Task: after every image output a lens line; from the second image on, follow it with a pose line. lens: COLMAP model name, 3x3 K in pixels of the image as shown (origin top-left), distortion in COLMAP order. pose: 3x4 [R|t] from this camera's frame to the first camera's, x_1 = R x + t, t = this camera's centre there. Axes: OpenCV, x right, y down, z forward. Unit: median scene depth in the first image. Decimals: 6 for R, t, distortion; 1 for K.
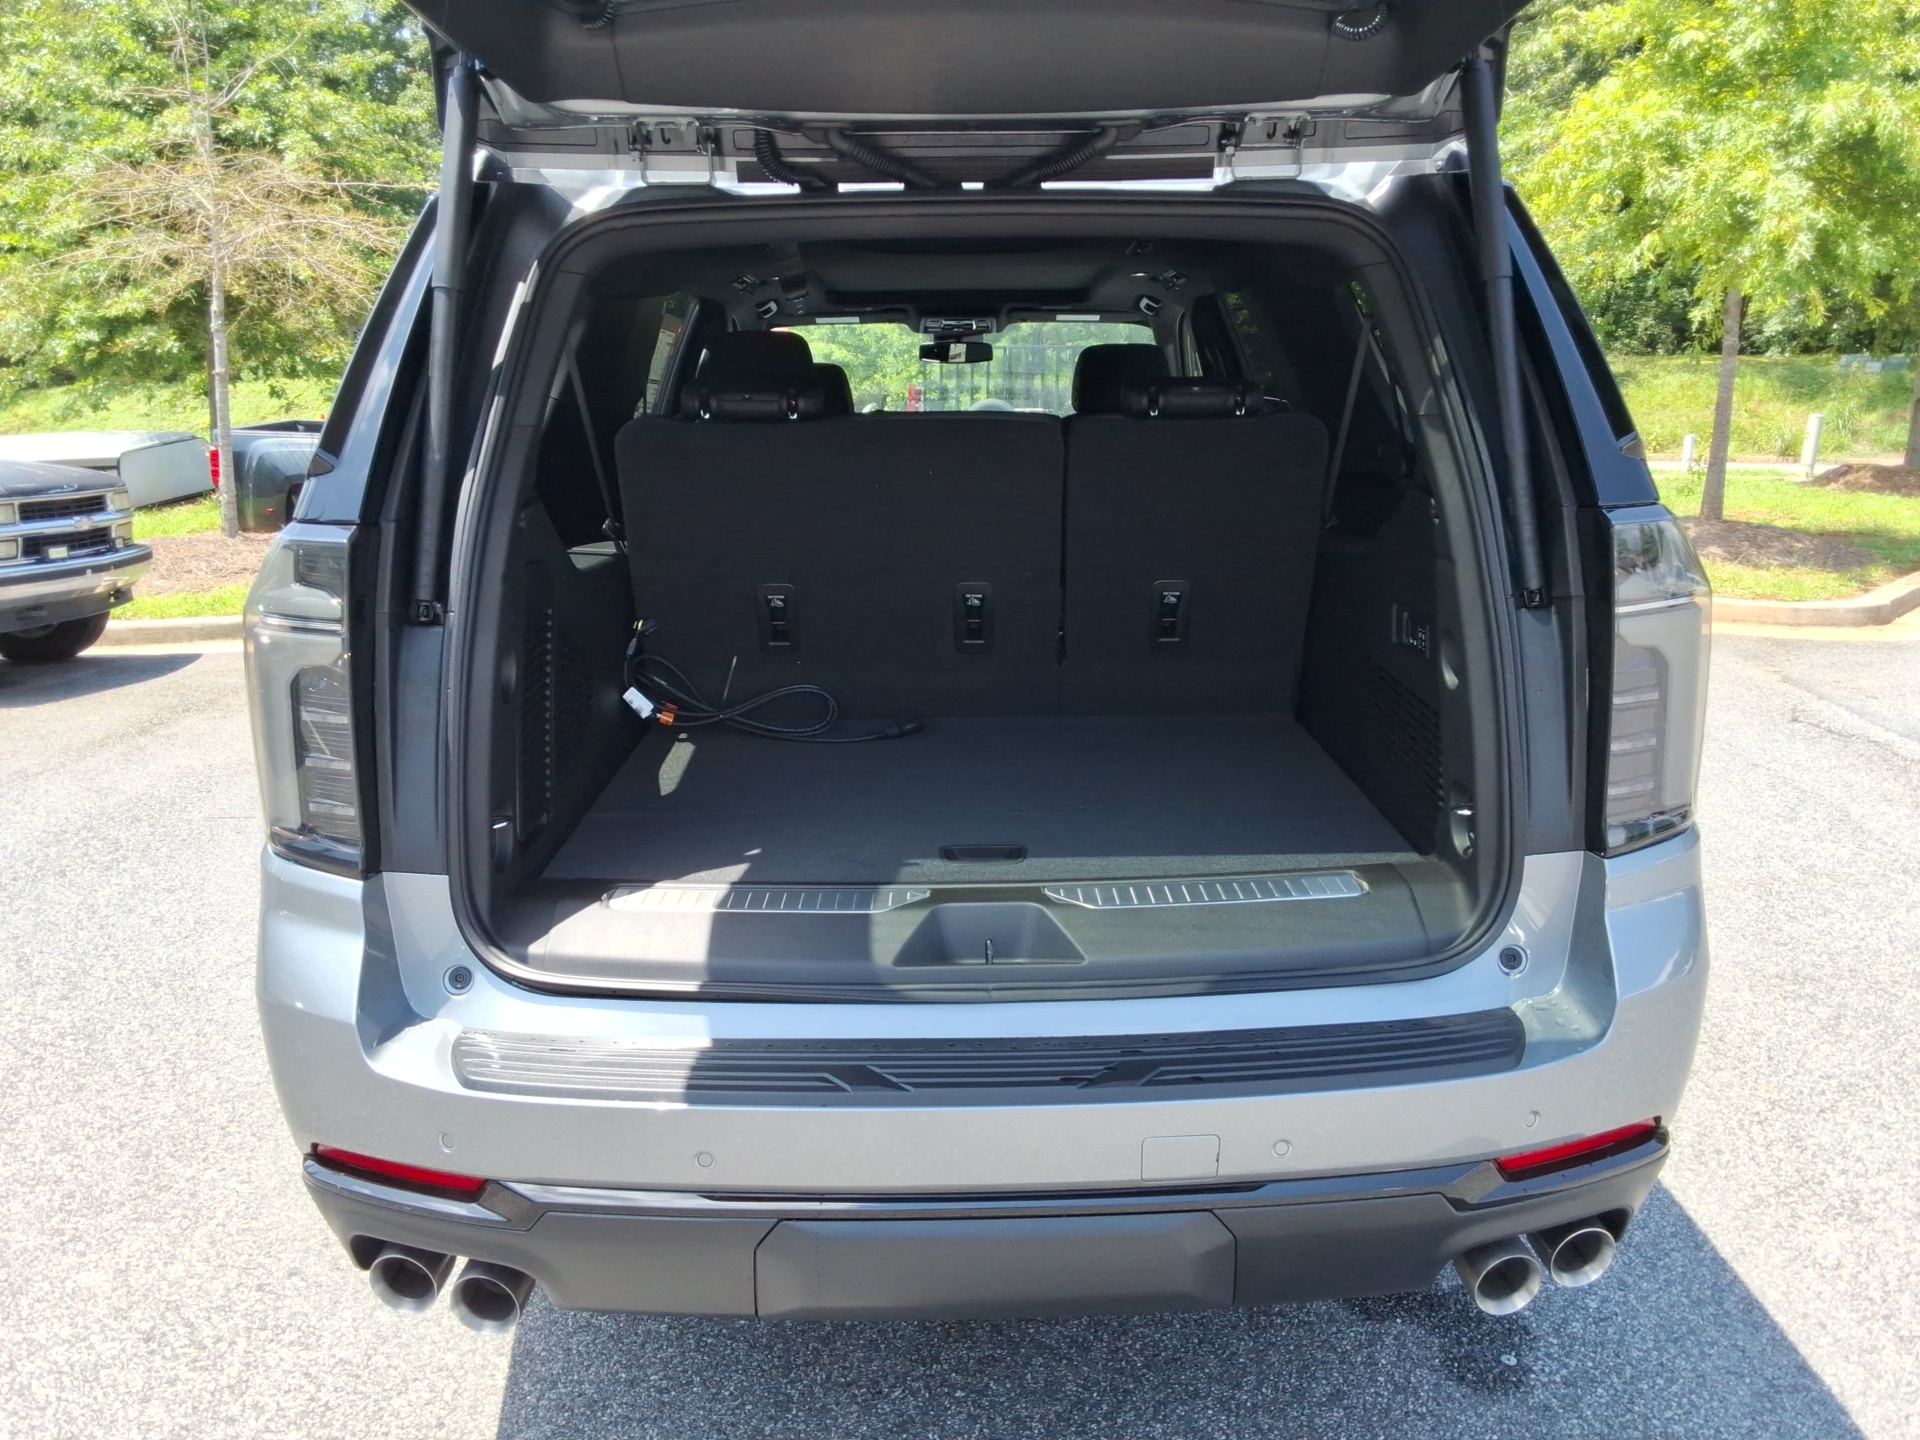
lens RADIAL K [[1557.5, 0, 982.3], [0, 1557.5, 693.5], [0, 0, 1]] dist [0.108258, -0.179657]
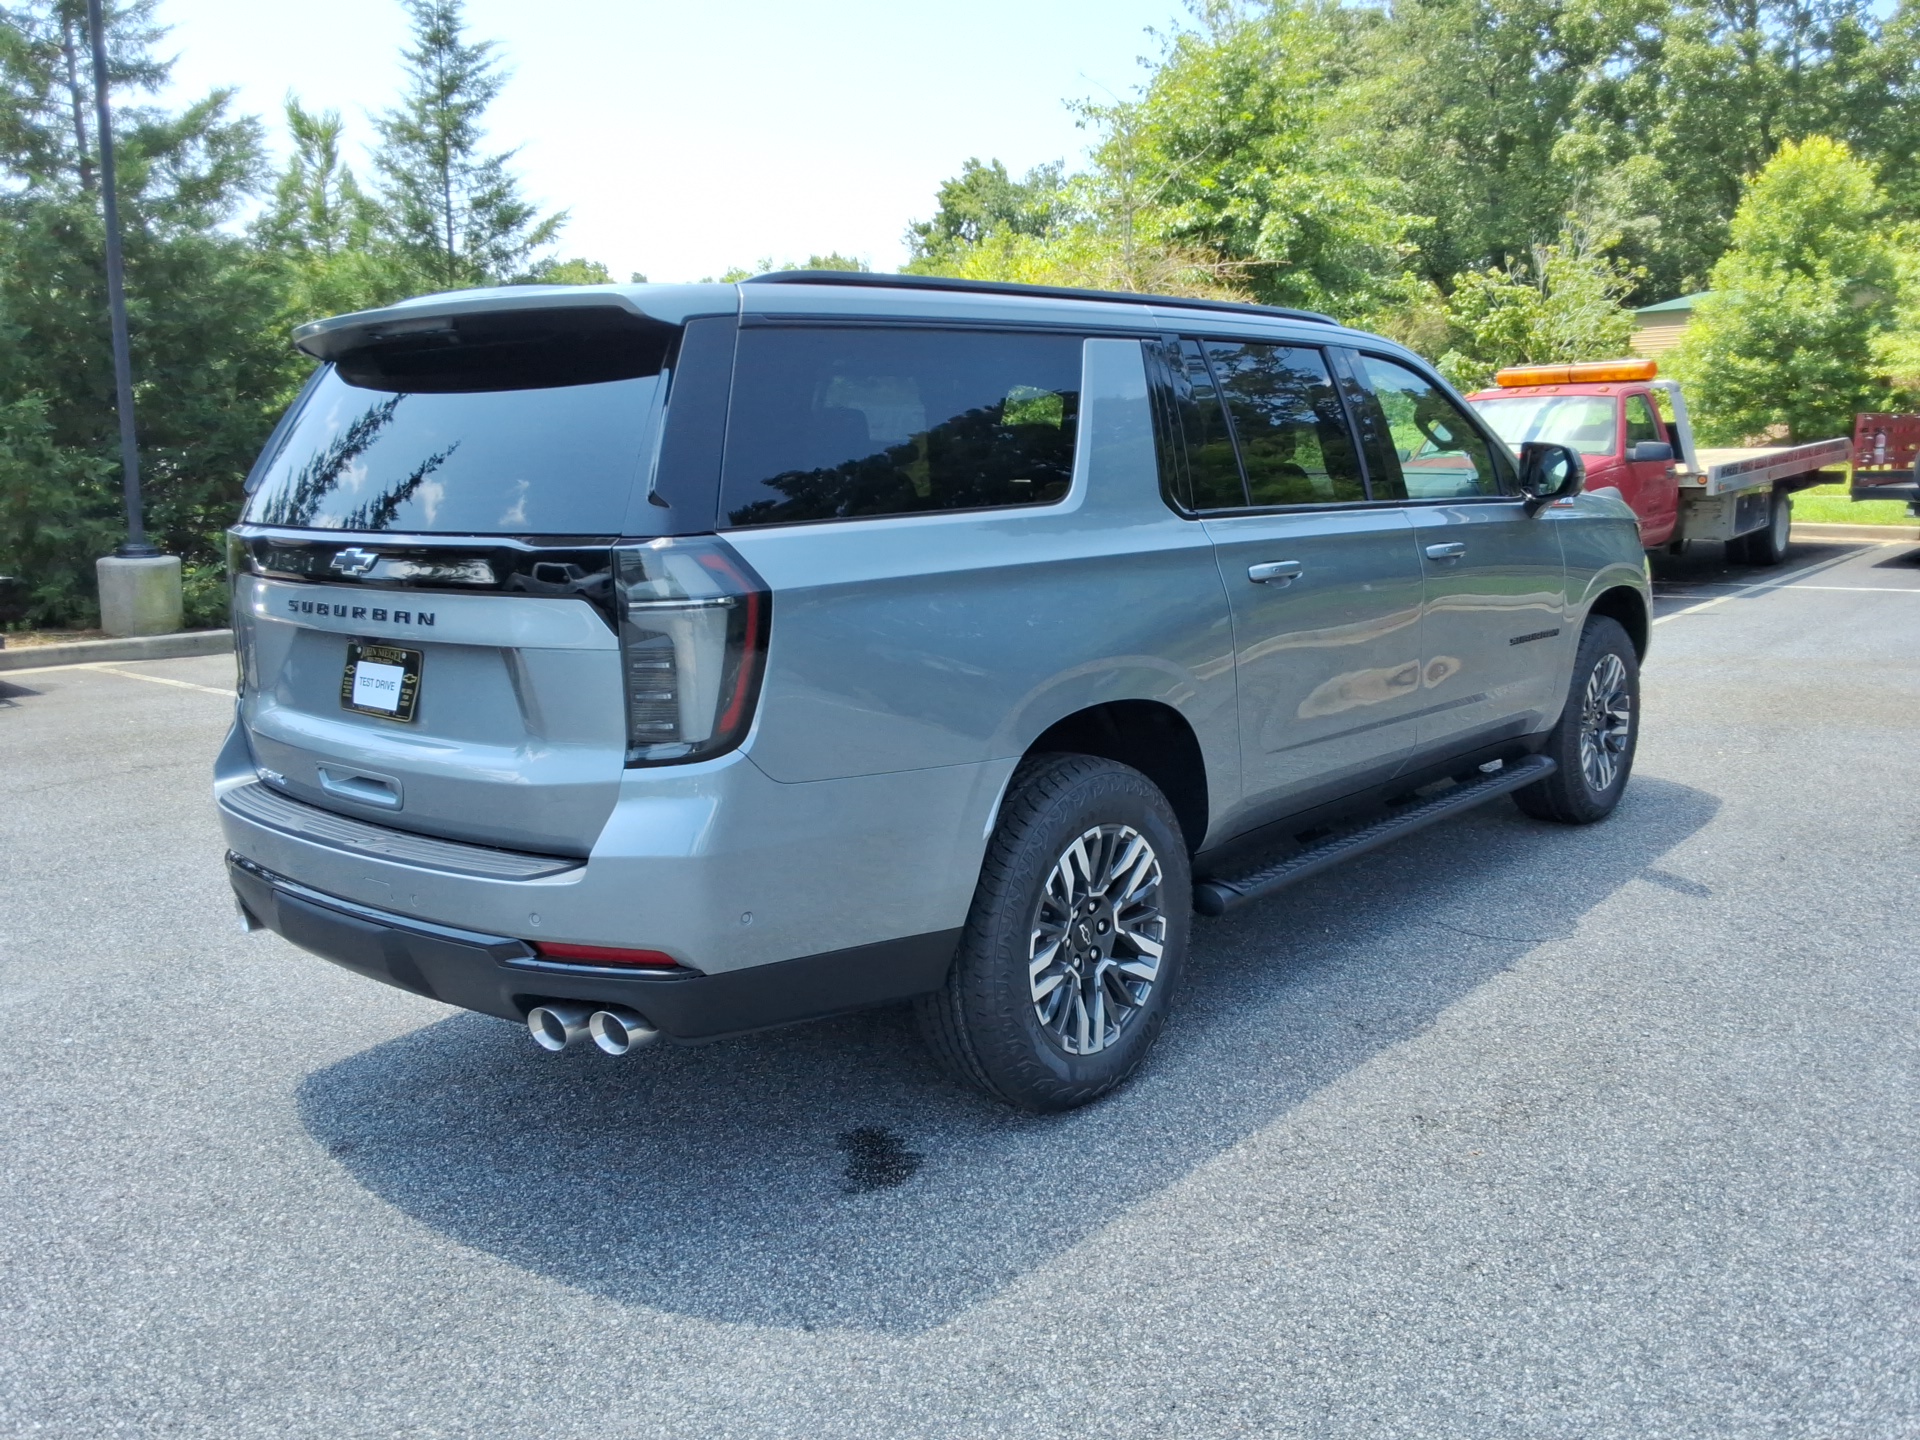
lens RADIAL K [[1557.5, 0, 948.3], [0, 1557.5, 684.6], [0, 0, 1]] dist [0.108258, -0.179657]
pose [[0.740777, 0.090877, -0.665575, 0.336880], [-0.110354, 0.993809, 0.012871, -0.006071], [0.662625, 0.063914, 0.746220, 0.016740]]
